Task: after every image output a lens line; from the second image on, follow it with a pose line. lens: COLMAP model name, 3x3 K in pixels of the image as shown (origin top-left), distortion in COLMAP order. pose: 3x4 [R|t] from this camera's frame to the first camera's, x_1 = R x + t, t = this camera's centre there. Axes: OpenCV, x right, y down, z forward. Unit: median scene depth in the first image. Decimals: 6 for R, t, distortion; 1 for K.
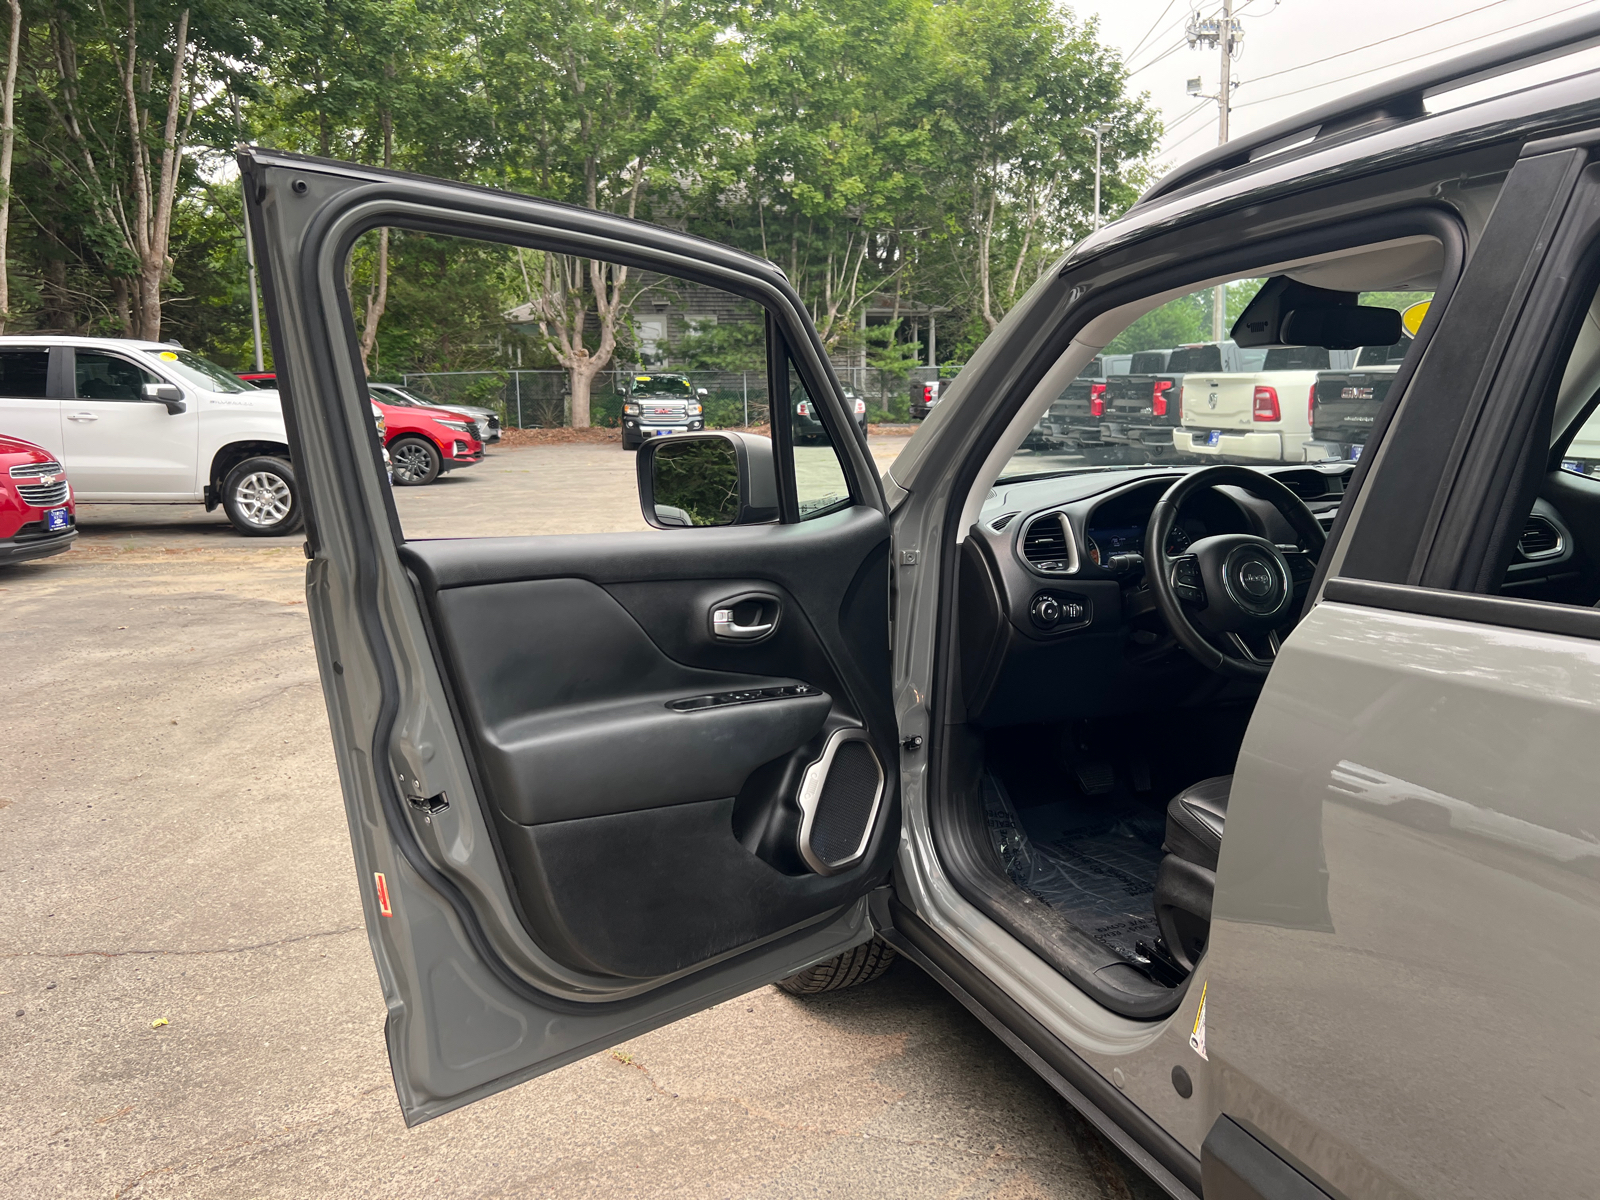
lens RADIAL K [[1205.8, 0, 787.8], [0, 1205.8, 597.5], [0, 0, 1]] dist [0.047404, -0.056423]
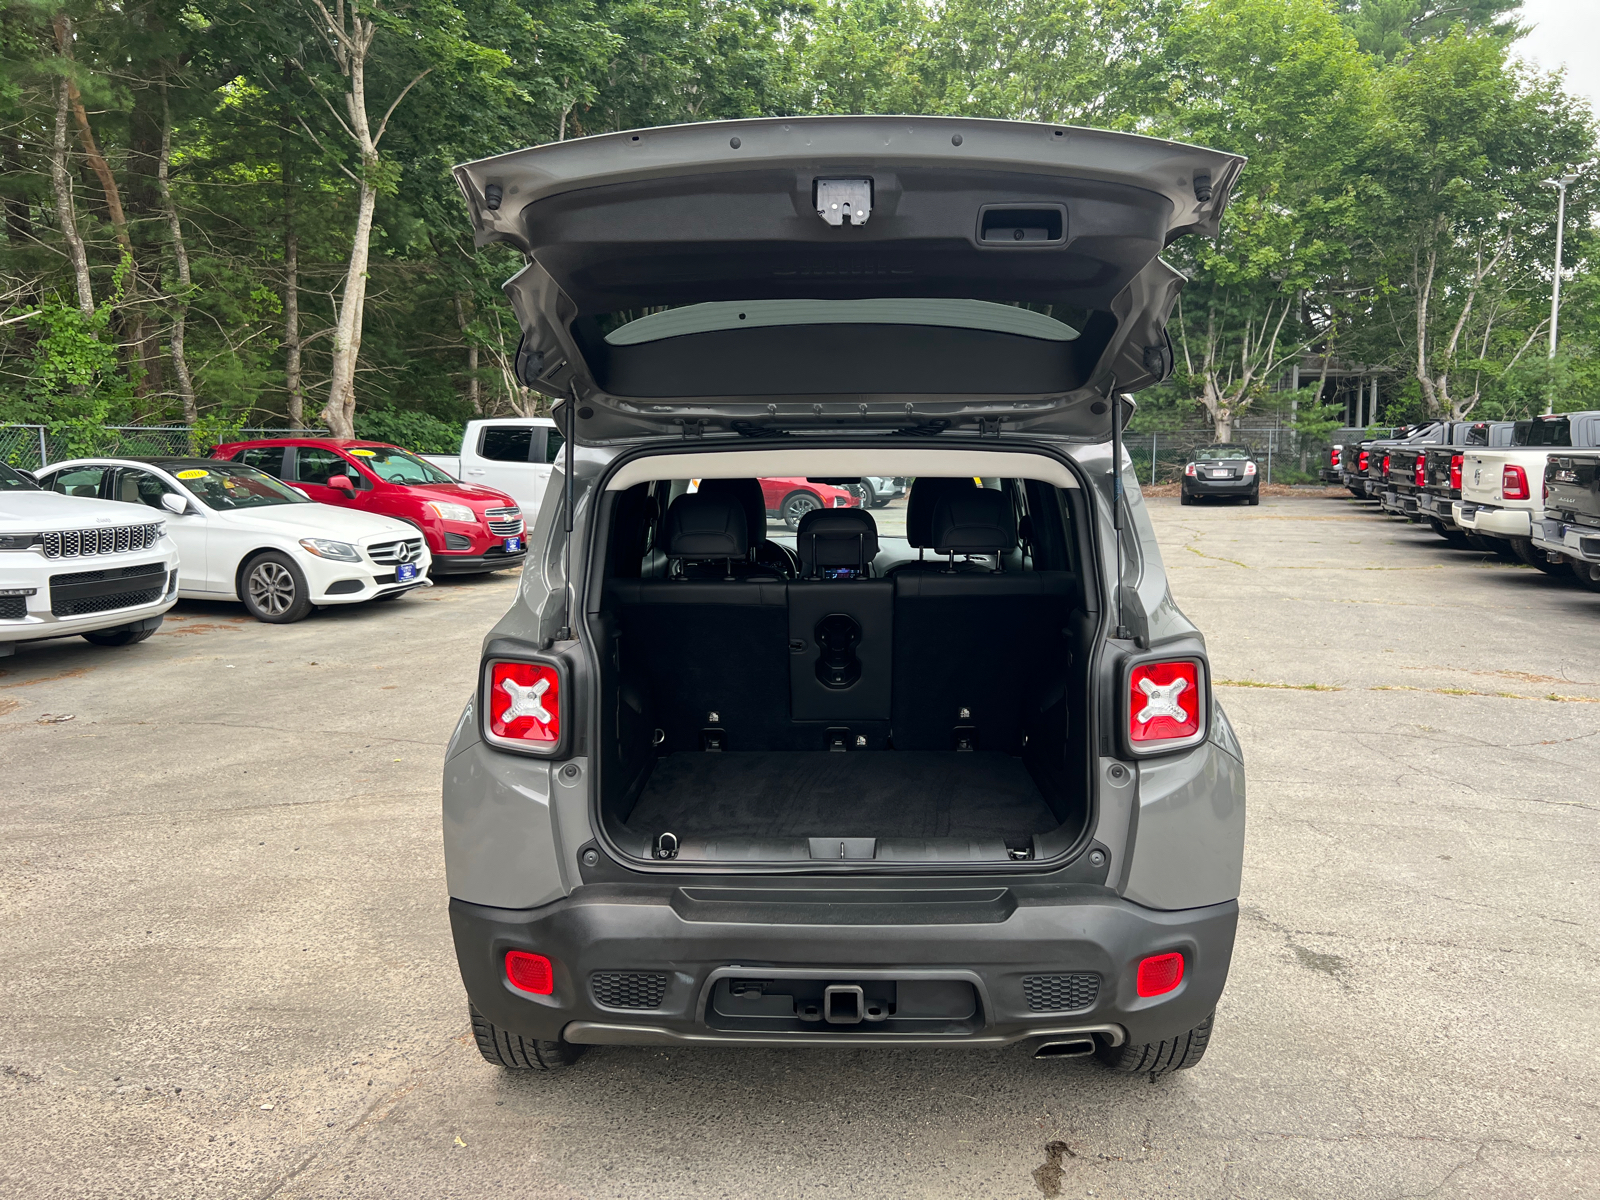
lens RADIAL K [[1205.8, 0, 808.8], [0, 1205.8, 584.6], [0, 0, 1]] dist [0.047404, -0.056423]
pose [[0.925474, 0.053764, -0.374977, 0.092609], [-0.072978, 0.996639, -0.037220, 0.004506], [0.371715, 0.061811, 0.926287, -0.076048]]
